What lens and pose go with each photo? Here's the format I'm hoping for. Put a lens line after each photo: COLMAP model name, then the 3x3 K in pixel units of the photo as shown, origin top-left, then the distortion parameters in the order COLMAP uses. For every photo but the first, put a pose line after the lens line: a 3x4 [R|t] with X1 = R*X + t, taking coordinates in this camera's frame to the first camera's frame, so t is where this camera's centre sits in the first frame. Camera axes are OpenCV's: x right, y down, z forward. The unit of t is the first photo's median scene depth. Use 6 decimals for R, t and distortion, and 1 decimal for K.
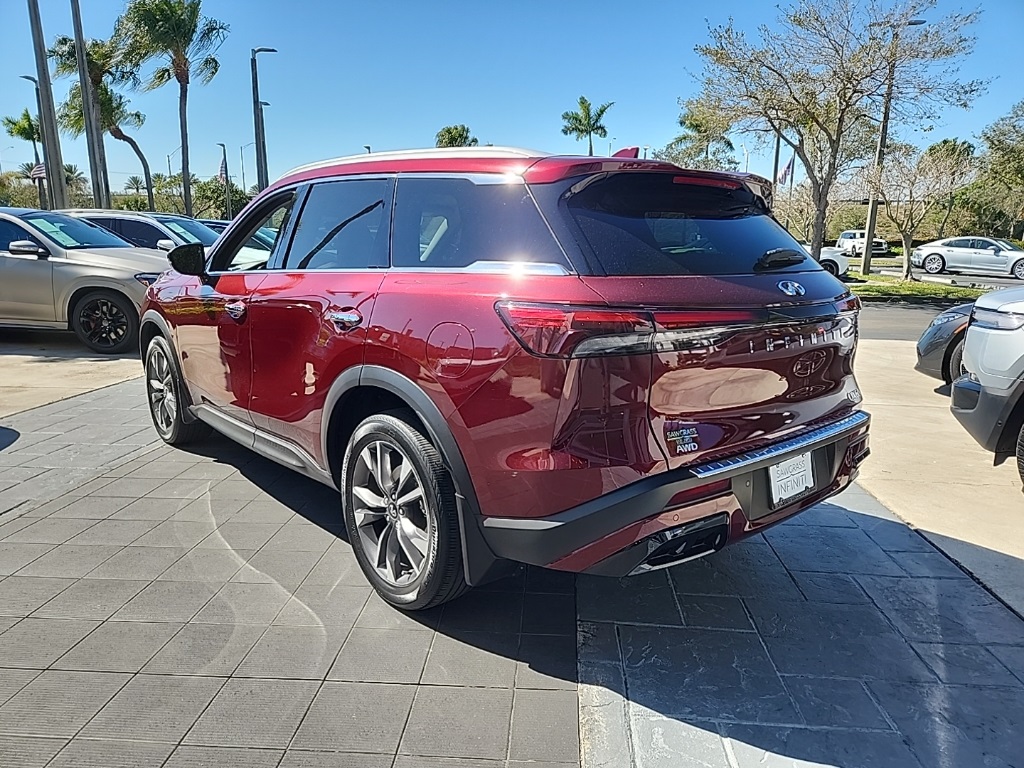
lens RADIAL K [[695.7, 0, 519.6], [0, 695.7, 372.3], [0, 0, 1]] dist [0.052868, -0.034756]
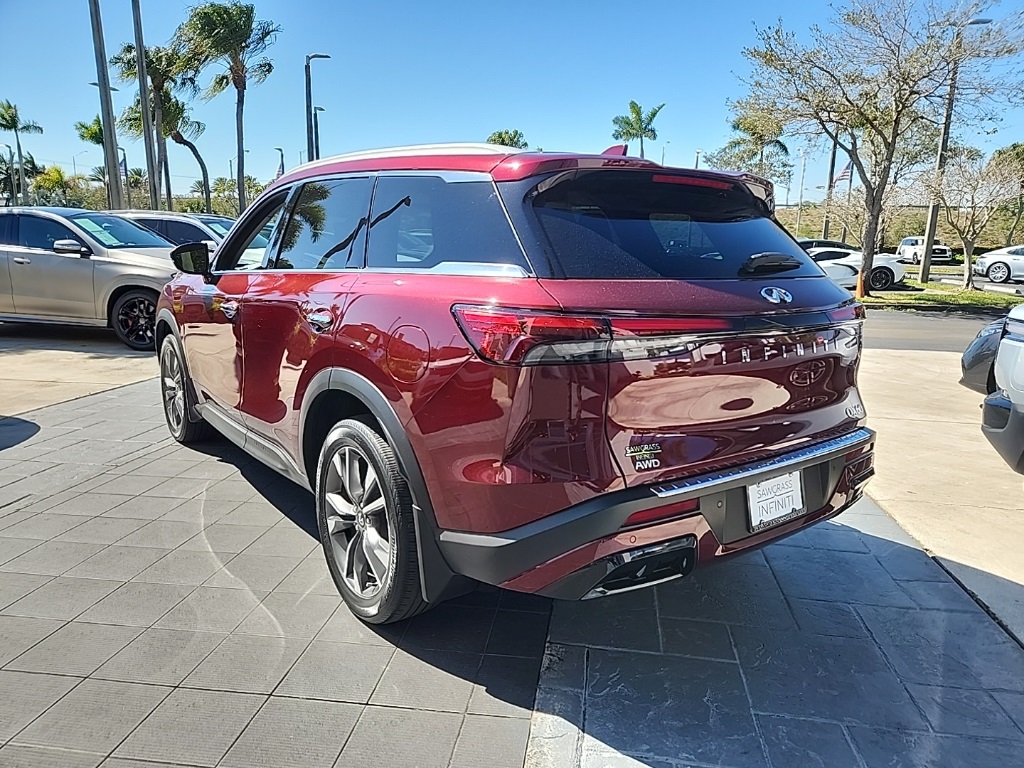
lens RADIAL K [[695.7, 0, 526.9], [0, 695.7, 369.4], [0, 0, 1]] dist [0.052868, -0.034756]
pose [[0.997807, 0.020147, -0.063049, 0.094056], [-0.020751, 0.999745, -0.008933, -0.004555], [0.062853, 0.010221, 0.997970, 0.042496]]
